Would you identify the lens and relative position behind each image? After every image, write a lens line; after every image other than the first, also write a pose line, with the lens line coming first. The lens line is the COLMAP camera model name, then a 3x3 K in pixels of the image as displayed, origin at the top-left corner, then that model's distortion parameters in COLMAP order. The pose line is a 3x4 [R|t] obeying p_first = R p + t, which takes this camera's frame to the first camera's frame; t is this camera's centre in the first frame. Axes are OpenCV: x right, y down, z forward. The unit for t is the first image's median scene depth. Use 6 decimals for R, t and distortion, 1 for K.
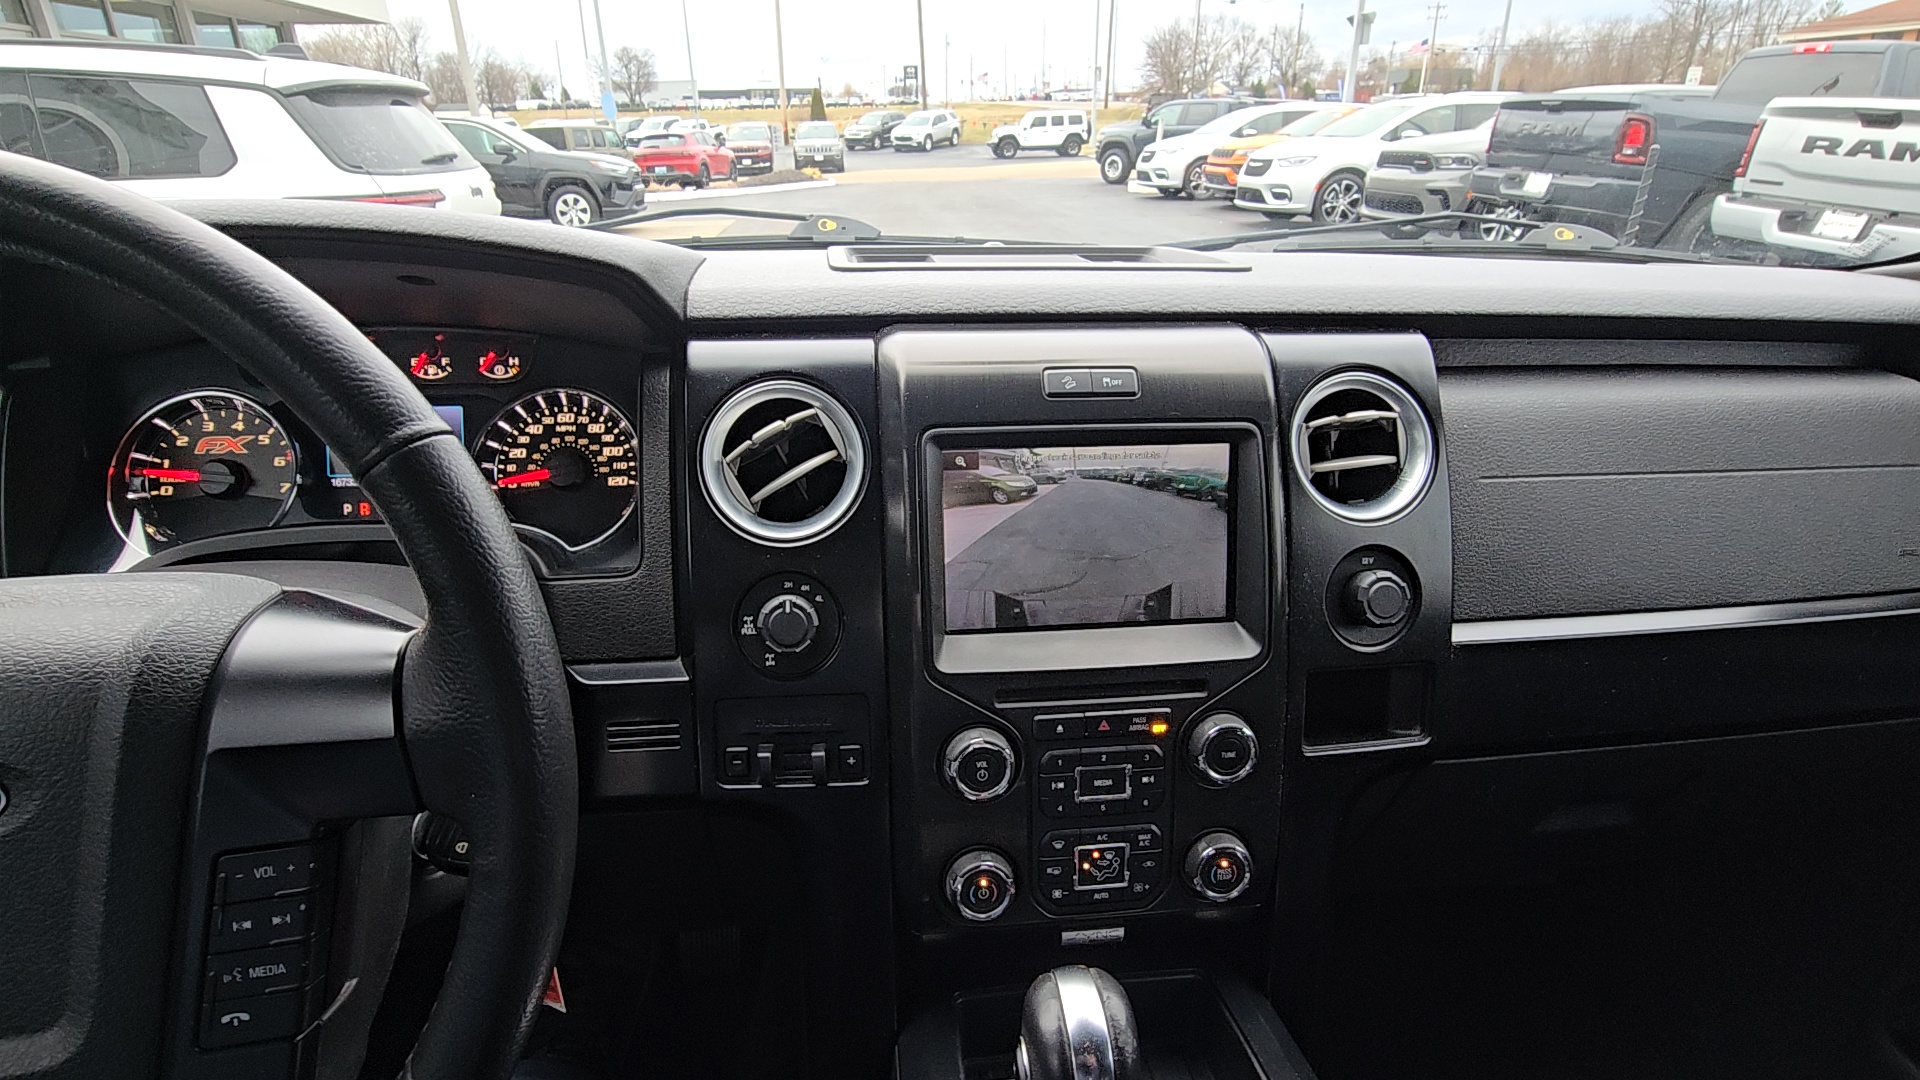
lens RADIAL K [[963.1, 0, 949.7], [0, 963.1, 547.2], [0, 0, 1]] dist [0.004655, -0.005008]
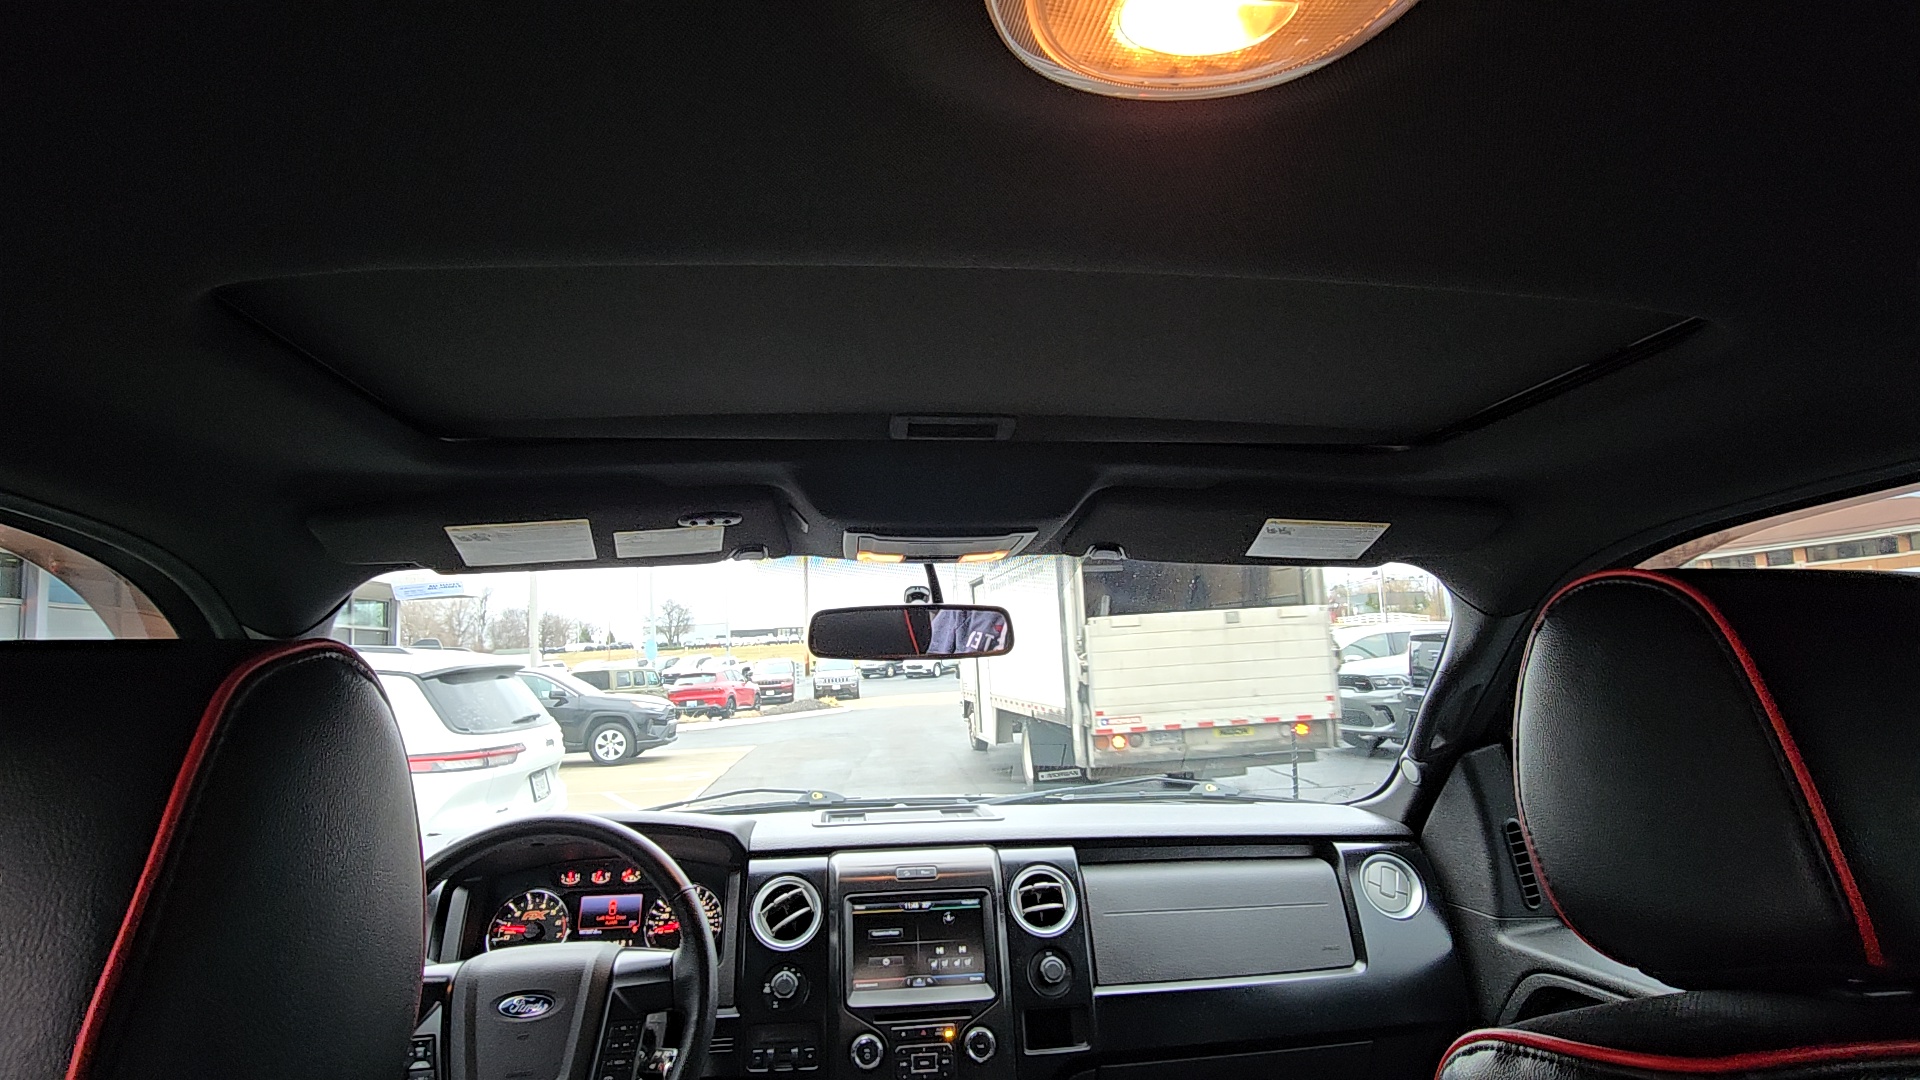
lens RADIAL K [[963.1, 0, 949.7], [0, 963.1, 547.2], [0, 0, 1]] dist [0.004655, -0.005008]
pose [[0.999461, -0.032287, -0.005961, 0.008860], [0.025048, 0.867207, -0.497317, 0.010555], [0.021226, 0.496900, 0.867548, -0.048787]]
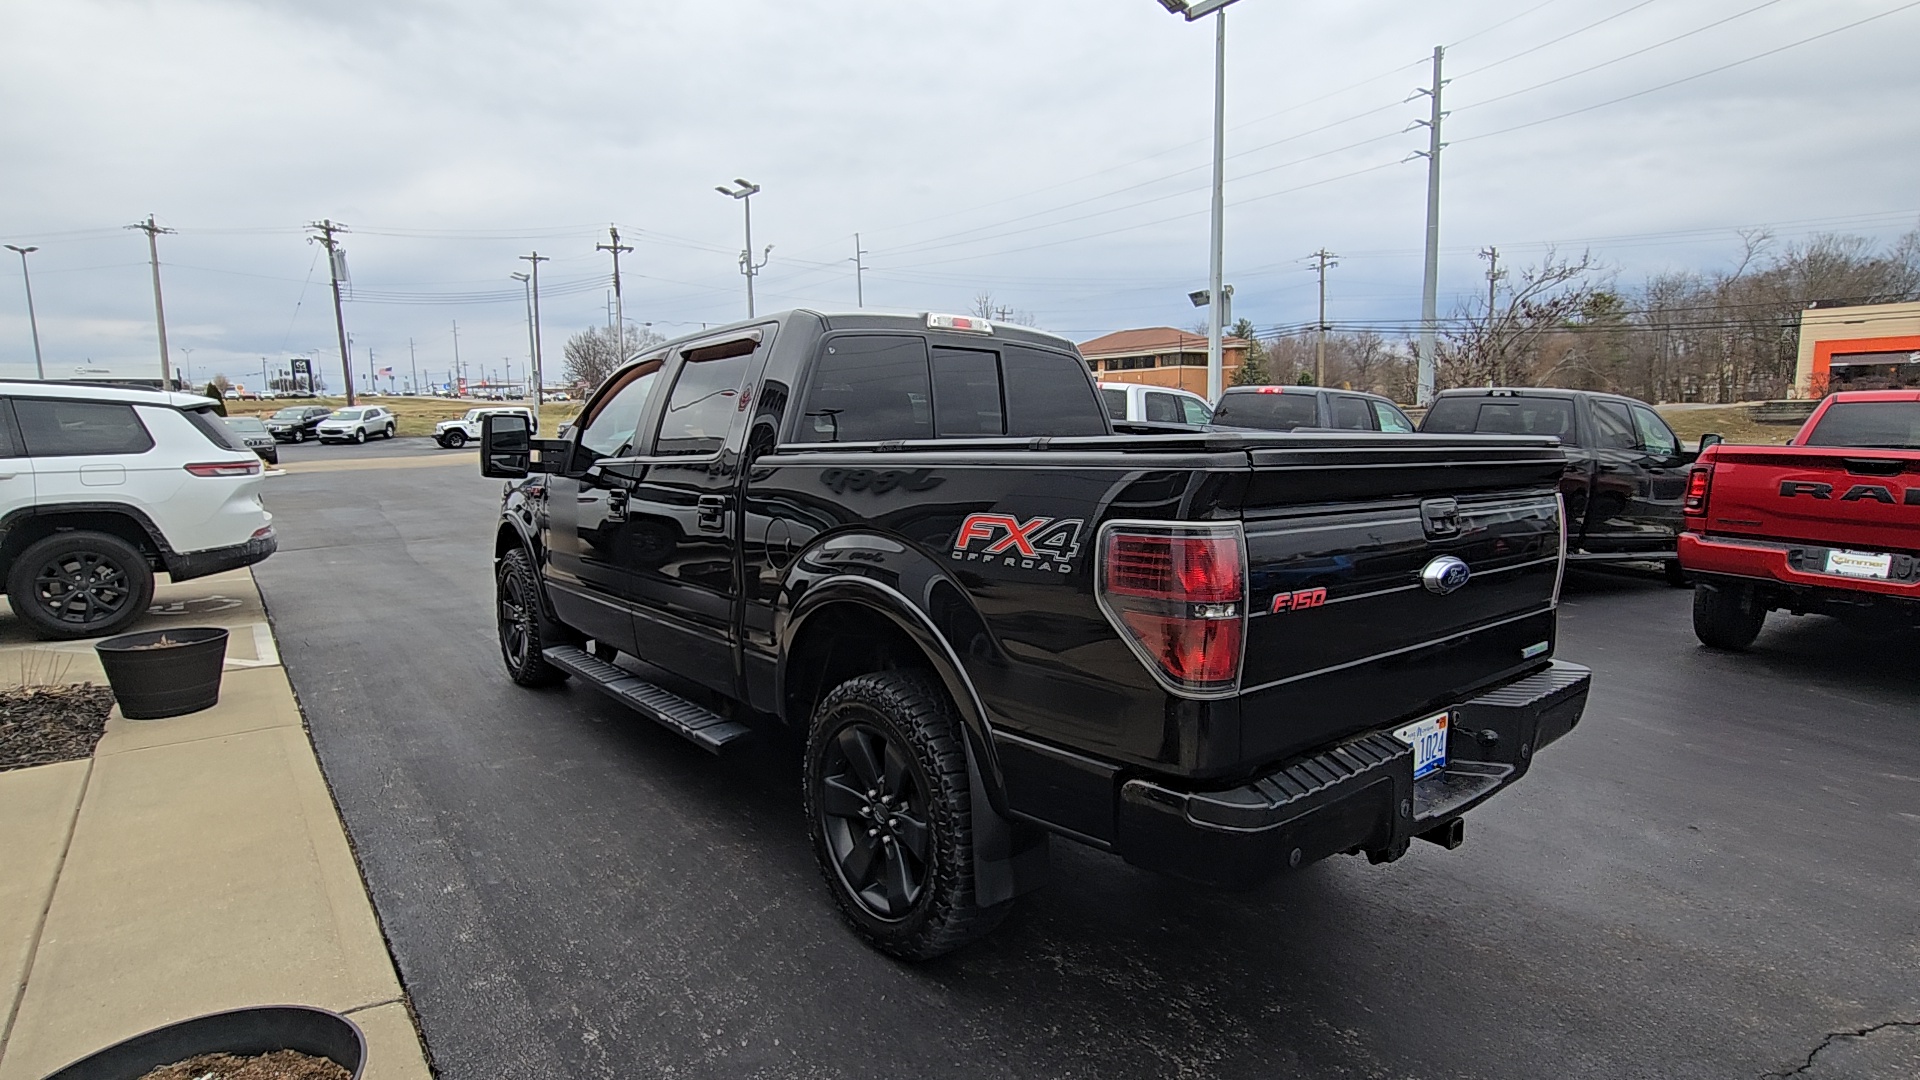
lens RADIAL K [[968.3, 0, 950.3], [0, 968.3, 544.5], [0, 0, 1]] dist [0.000234, -0.000119]
pose [[0.849089, -0.068713, 0.523763, -0.104229], [0.212182, 0.952367, -0.219034, 0.107537], [-0.483764, 0.297112, 0.823224, -0.253177]]
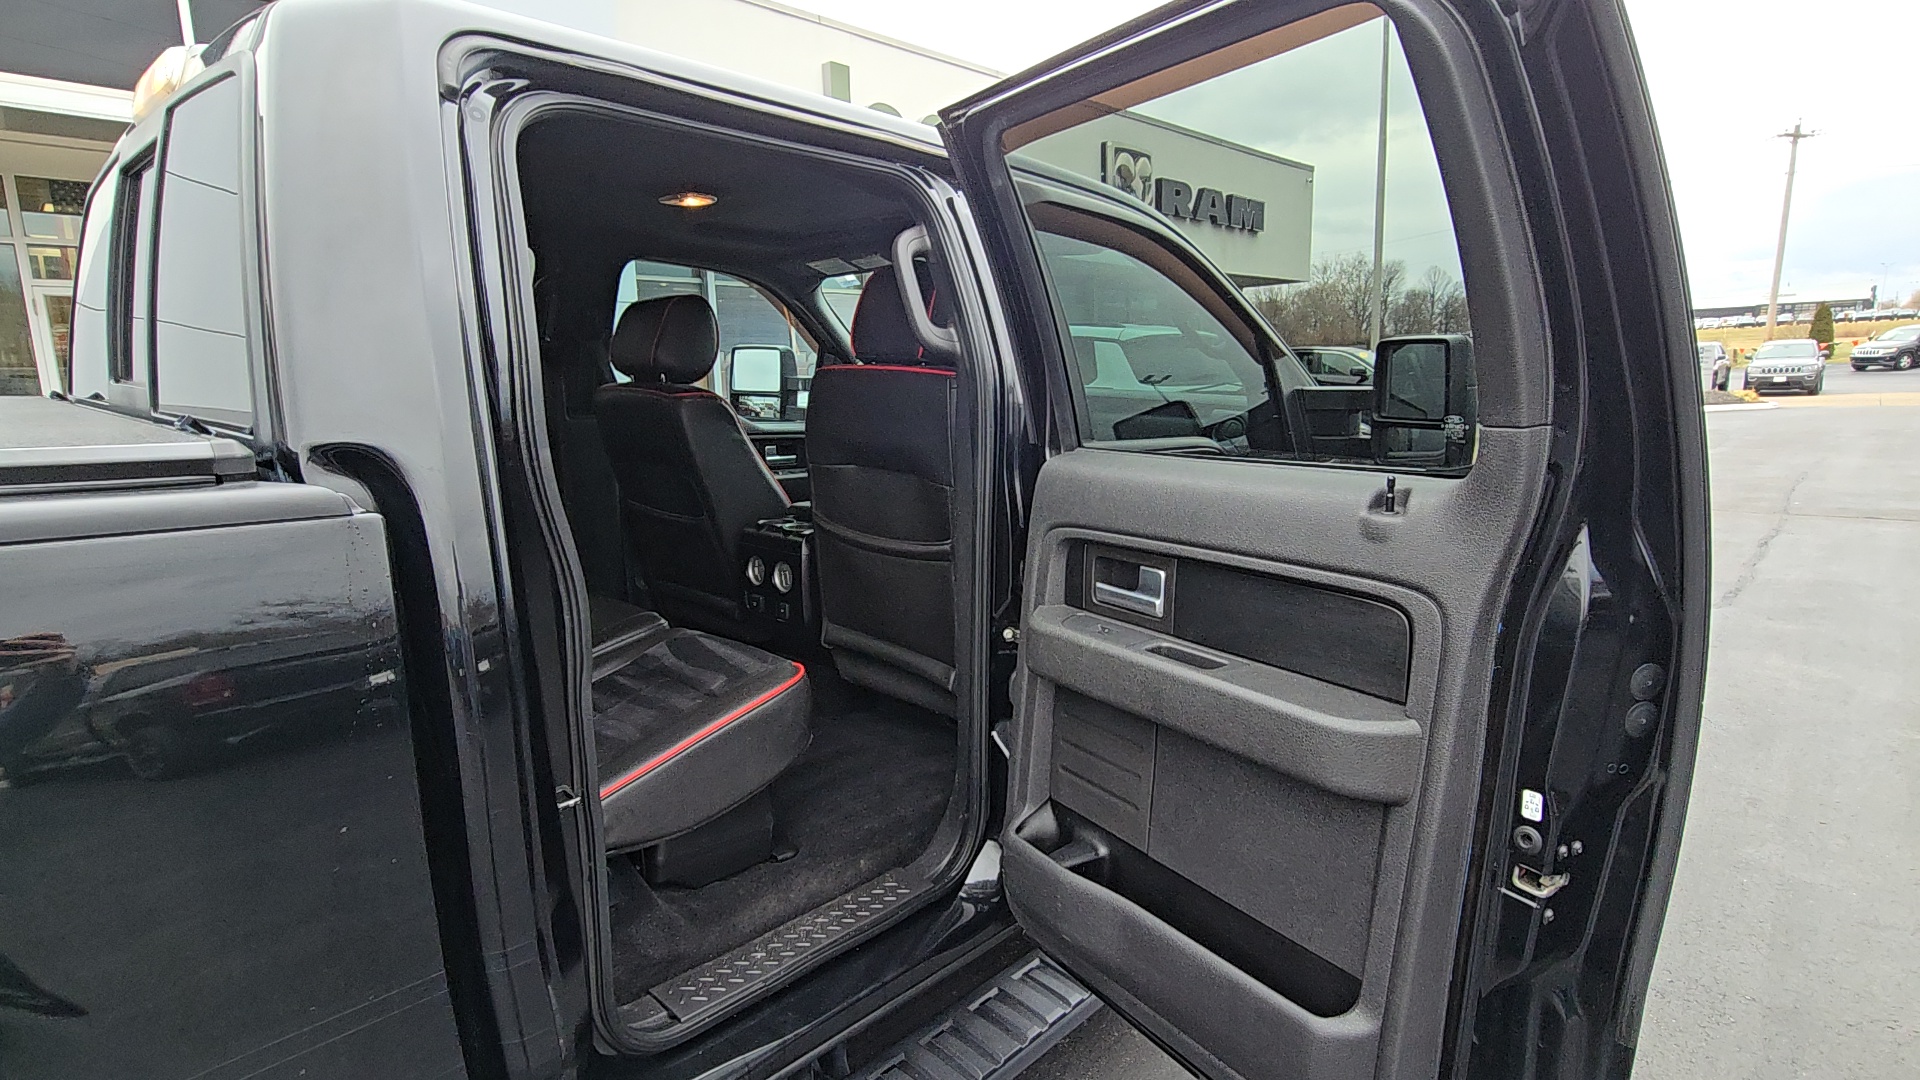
lens RADIAL K [[968.3, 0, 950.3], [0, 968.3, 544.5], [0, 0, 1]] dist [0.000234, -0.000119]
pose [[0.638627, 0.127434, -0.758892, 0.131676], [-0.287696, 0.954216, -0.081871, 0.035792], [0.713713, 0.270615, 0.646050, -0.080484]]
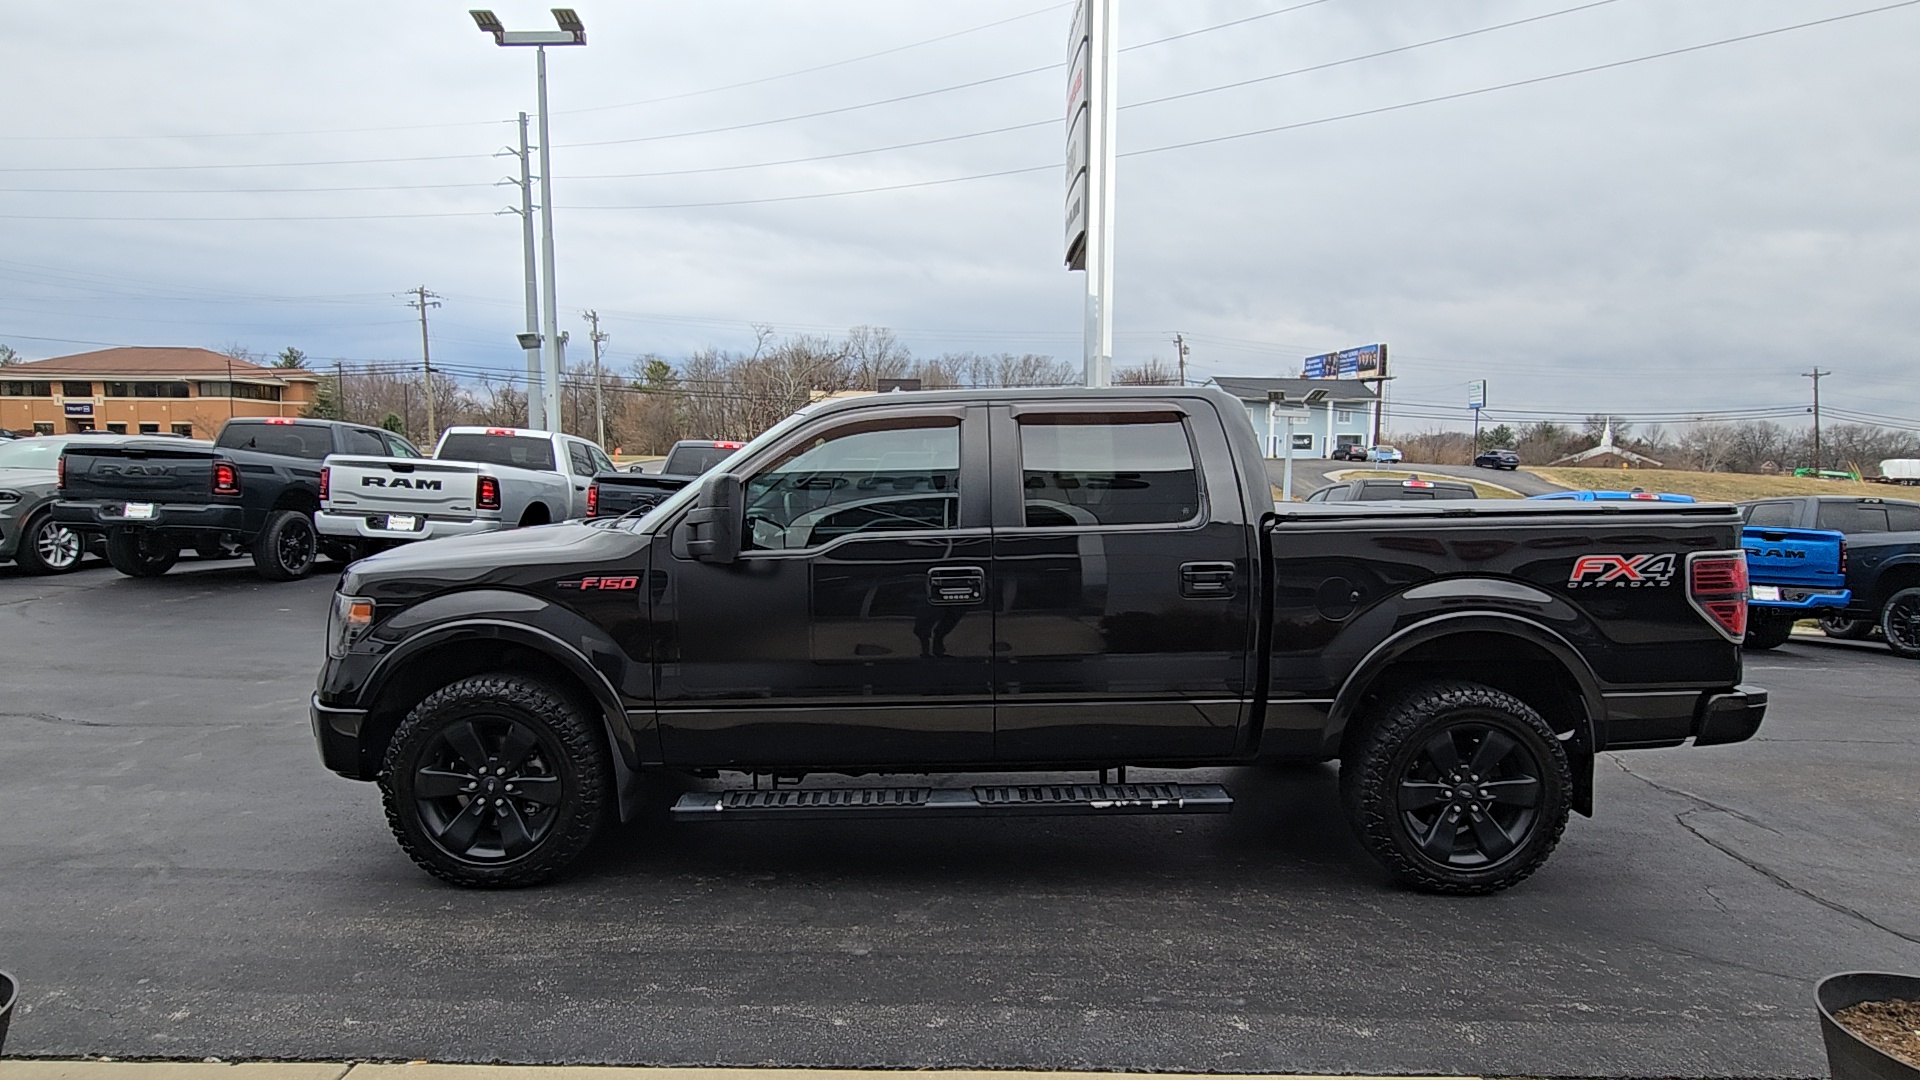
lens RADIAL K [[963.1, 0, 949.7], [0, 963.1, 547.2], [0, 0, 1]] dist [0.004655, -0.005008]
pose [[0.107461, -0.076131, 0.991290, -0.249028], [0.383775, 0.922962, 0.029280, 0.014159], [-0.917153, 0.377286, 0.128400, -0.046292]]
